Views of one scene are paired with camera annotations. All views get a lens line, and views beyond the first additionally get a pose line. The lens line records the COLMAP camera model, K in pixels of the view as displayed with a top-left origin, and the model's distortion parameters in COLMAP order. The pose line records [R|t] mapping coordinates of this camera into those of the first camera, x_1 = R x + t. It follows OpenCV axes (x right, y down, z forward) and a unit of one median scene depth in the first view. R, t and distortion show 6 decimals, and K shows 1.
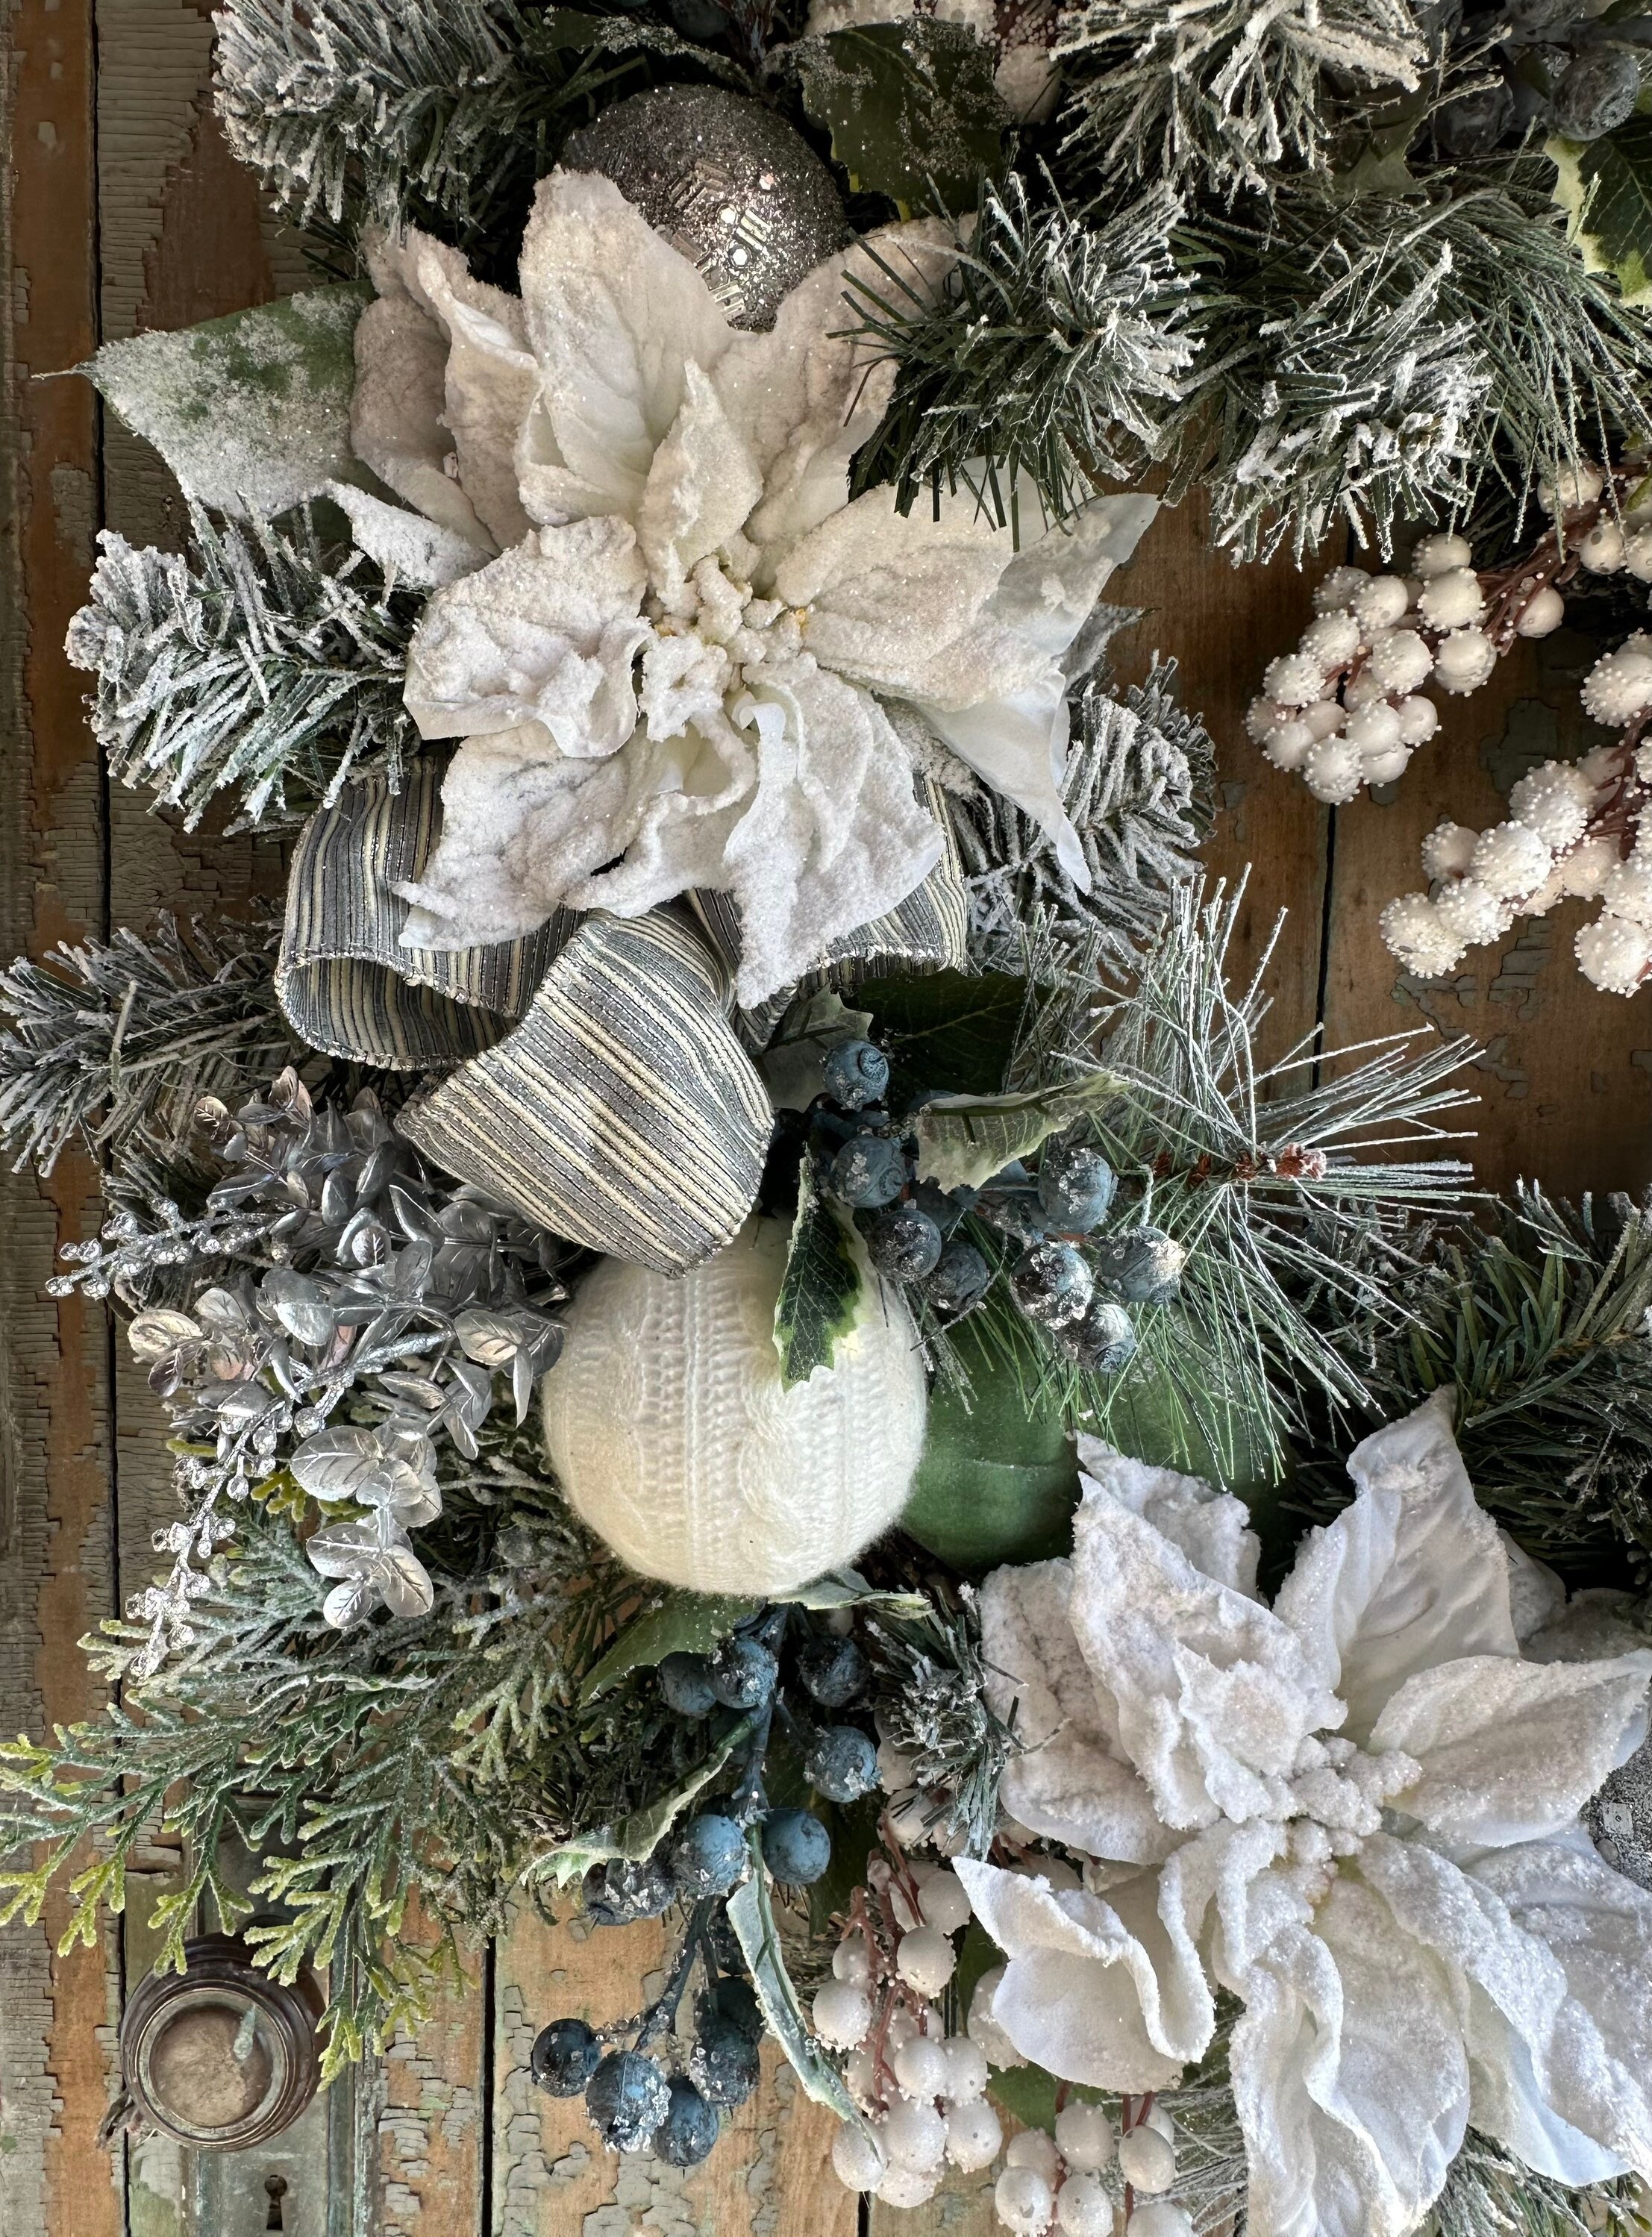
lens RADIAL K [[1733.1, 0, 754.2], [0, 1733.1, 1089.0], [0, 0, 1]] dist [-0.008650, -0.018283]
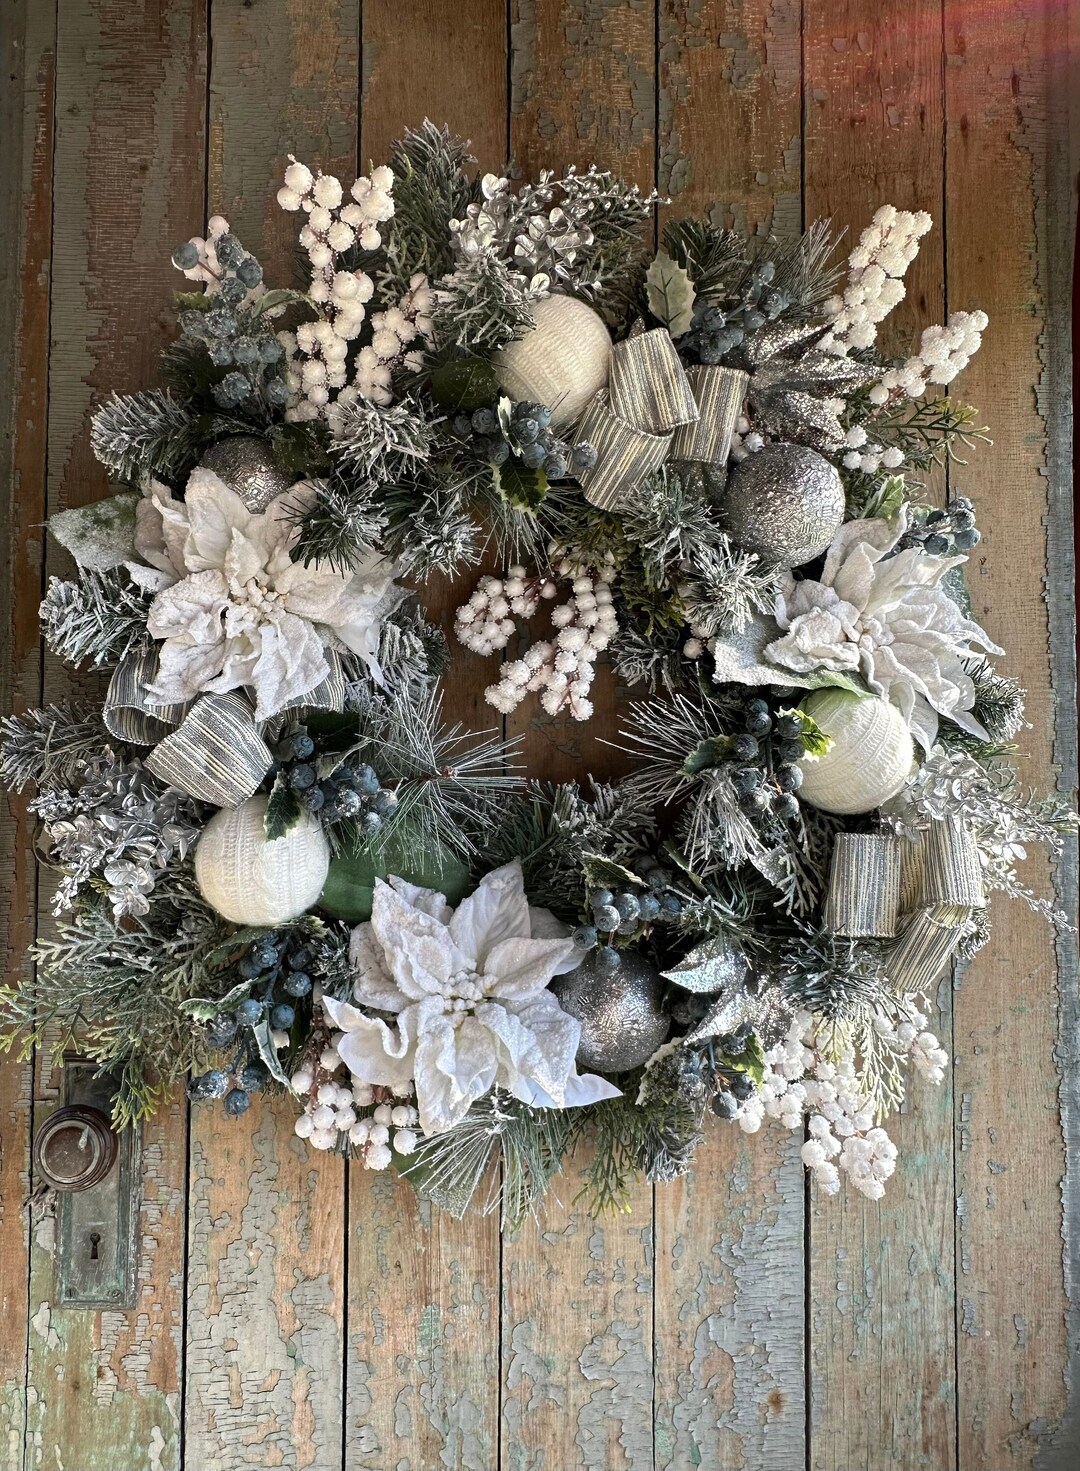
lens RADIAL K [[1068.2, 0, 510.7], [0, 1068.2, 692.0], [0, 0, 1]] dist [-0.011403, -0.007162]
pose [[0.996683, -0.015432, 0.079907, 0.287807], [0.026377, 0.990111, -0.137786, 0.171031], [-0.076990, 0.139437, 0.987233, -0.913617]]
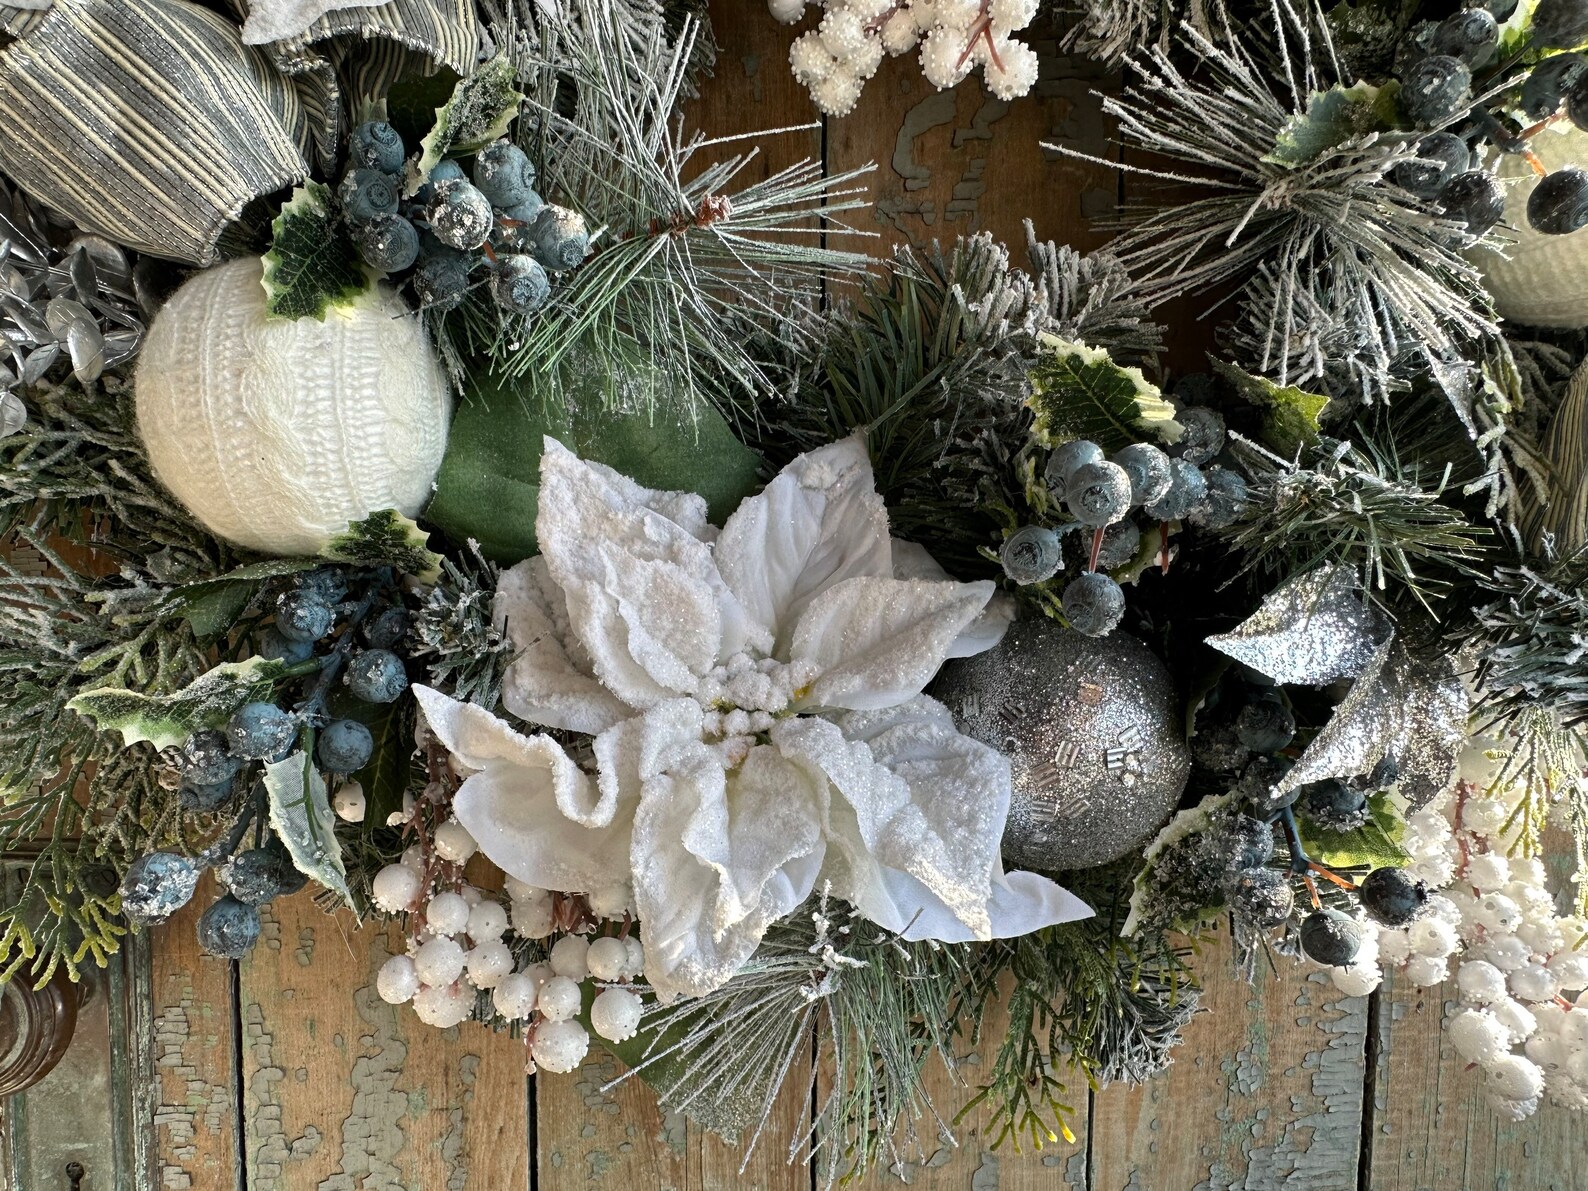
lens RADIAL K [[1228.9, 0, 780.3], [0, 1228.9, 644.0], [0, 0, 1]] dist [0.002533, -0.028973]
pose [[0.997443, -0.024388, 0.067183, 0.309876], [0.025221, 0.999615, -0.011577, 0.409086], [-0.066875, 0.013242, 0.997673, 0.060408]]
